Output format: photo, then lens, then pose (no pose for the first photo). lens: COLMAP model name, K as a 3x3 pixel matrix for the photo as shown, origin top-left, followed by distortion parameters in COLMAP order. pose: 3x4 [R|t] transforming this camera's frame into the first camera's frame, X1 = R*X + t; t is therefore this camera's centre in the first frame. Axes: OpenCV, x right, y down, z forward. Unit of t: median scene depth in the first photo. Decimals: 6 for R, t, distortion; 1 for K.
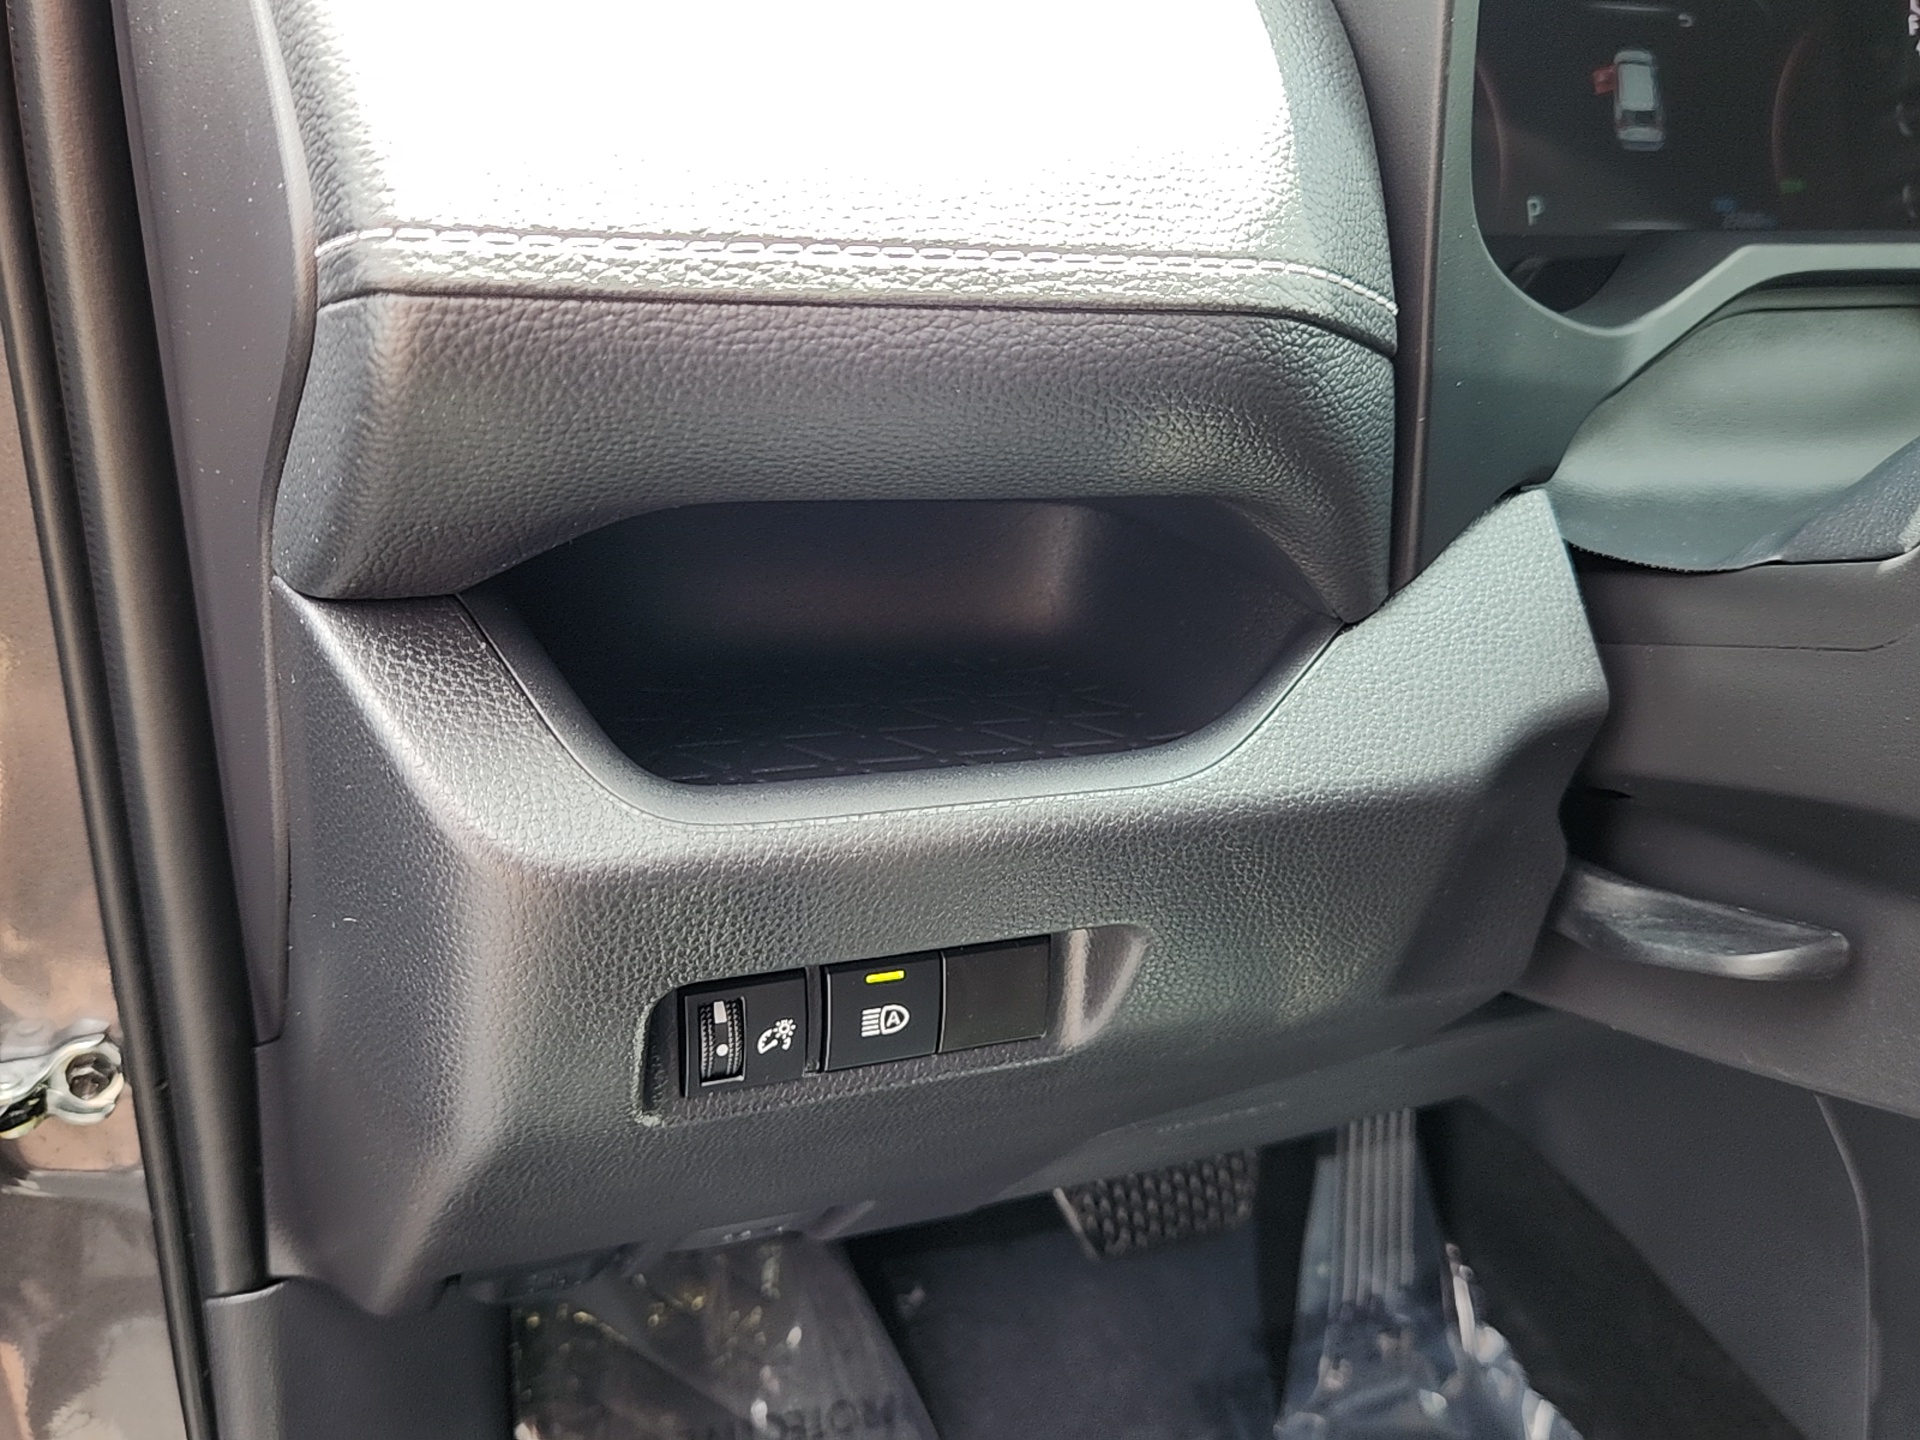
lens RADIAL K [[1677.7, 0, 961.7], [0, 1677.7, 719.5], [0, 0, 1]] dist [0.009538, -0.018653]
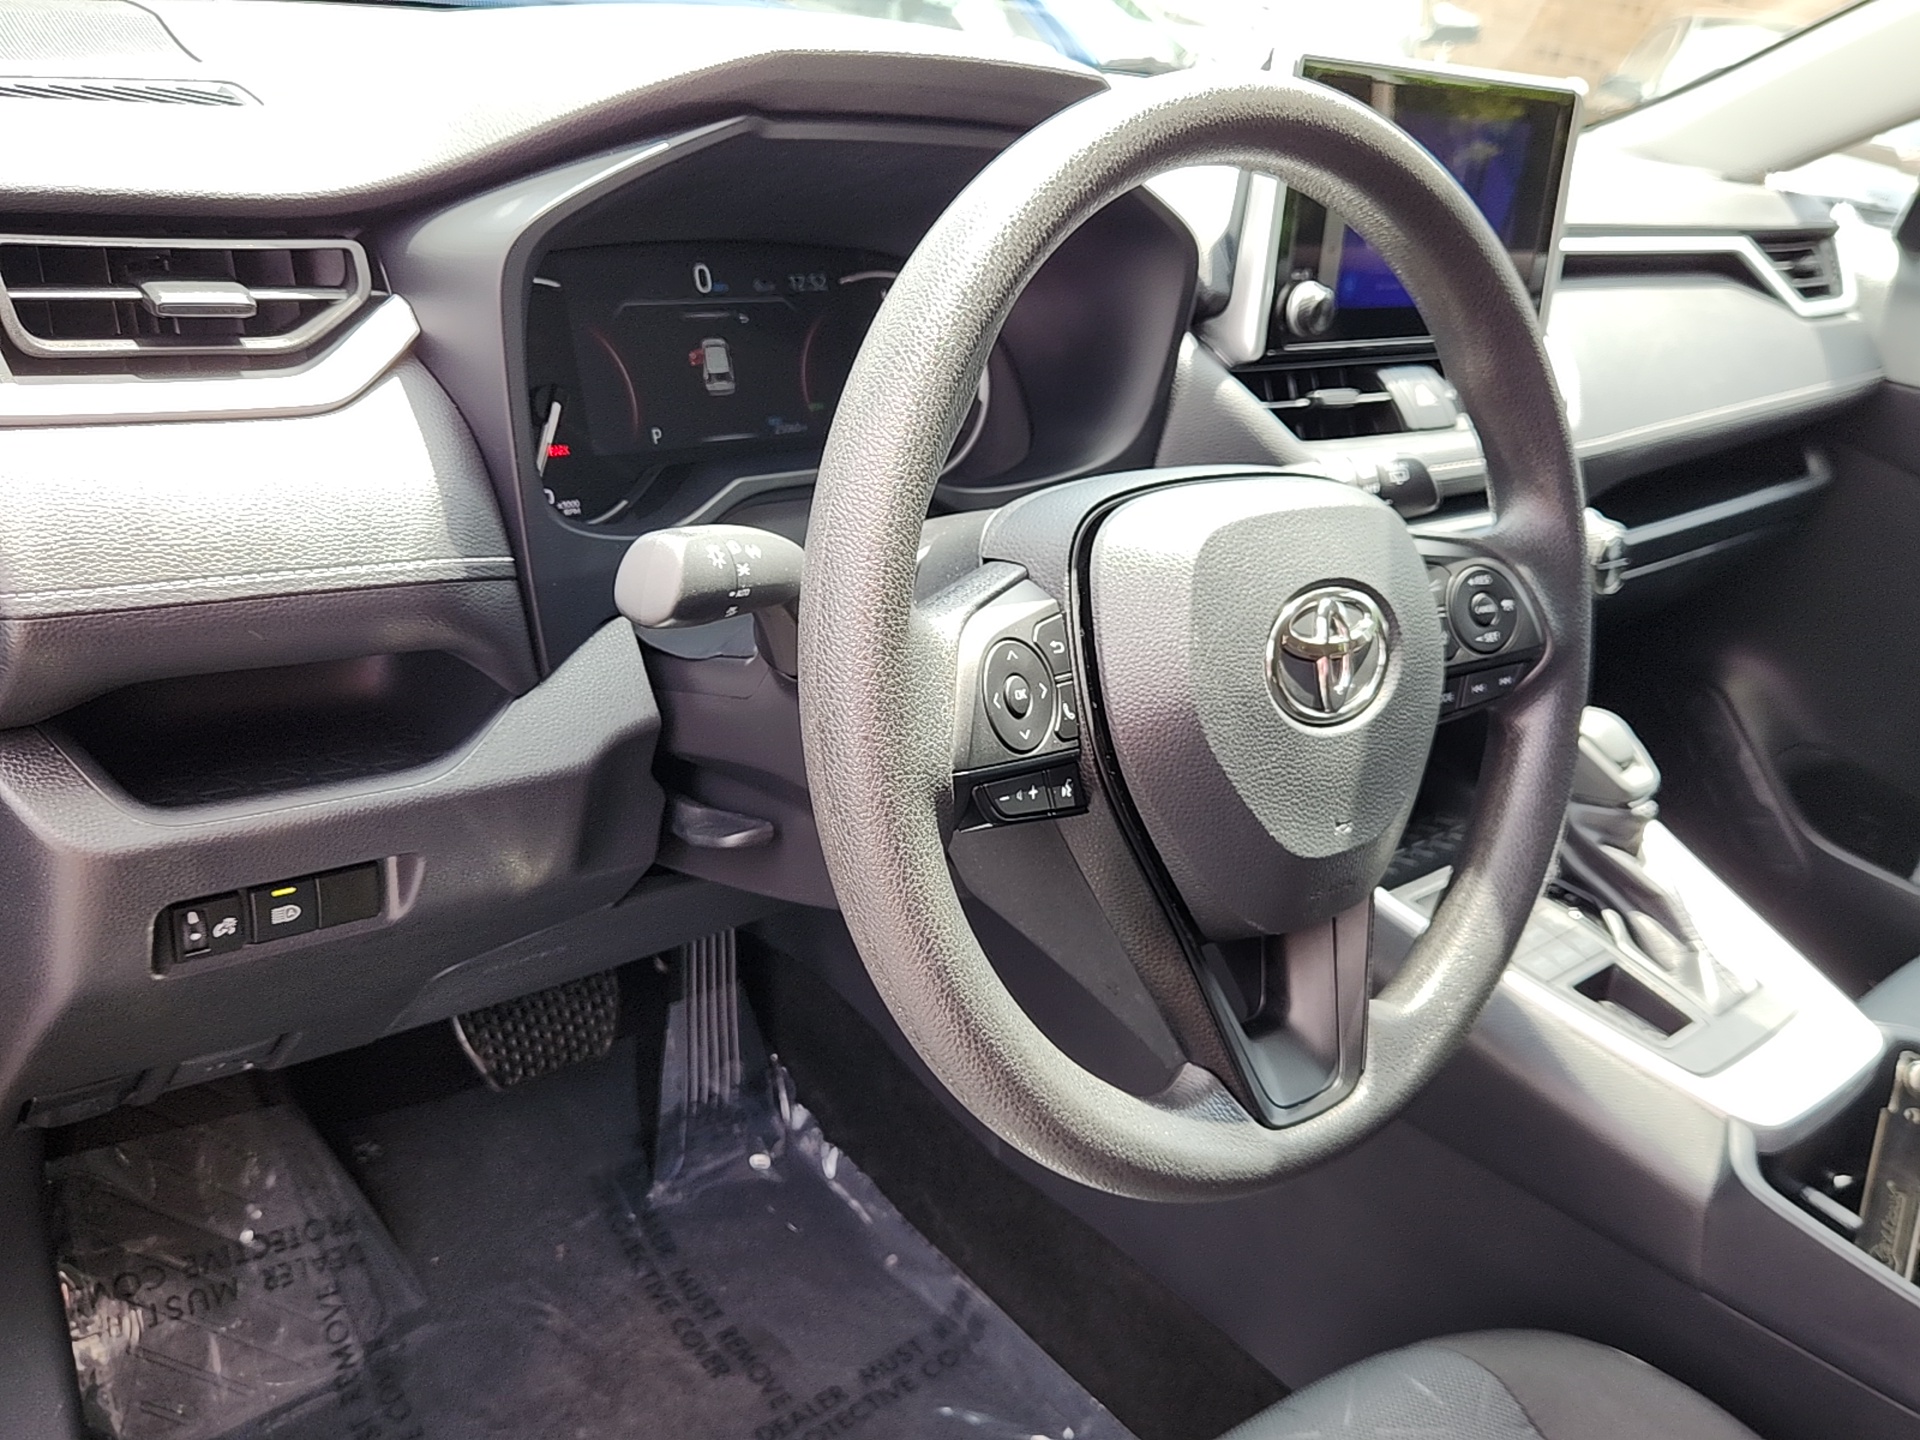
lens RADIAL K [[1586.4, 0, 967.3], [0, 1586.4, 708.7], [0, 0, 1]] dist [0.079980, -0.159784]
pose [[0.946552, -0.071112, 0.314615, 0.116146], [0.059412, 0.997144, 0.046636, -0.084618], [-0.317032, -0.025451, 0.948073, -0.867857]]
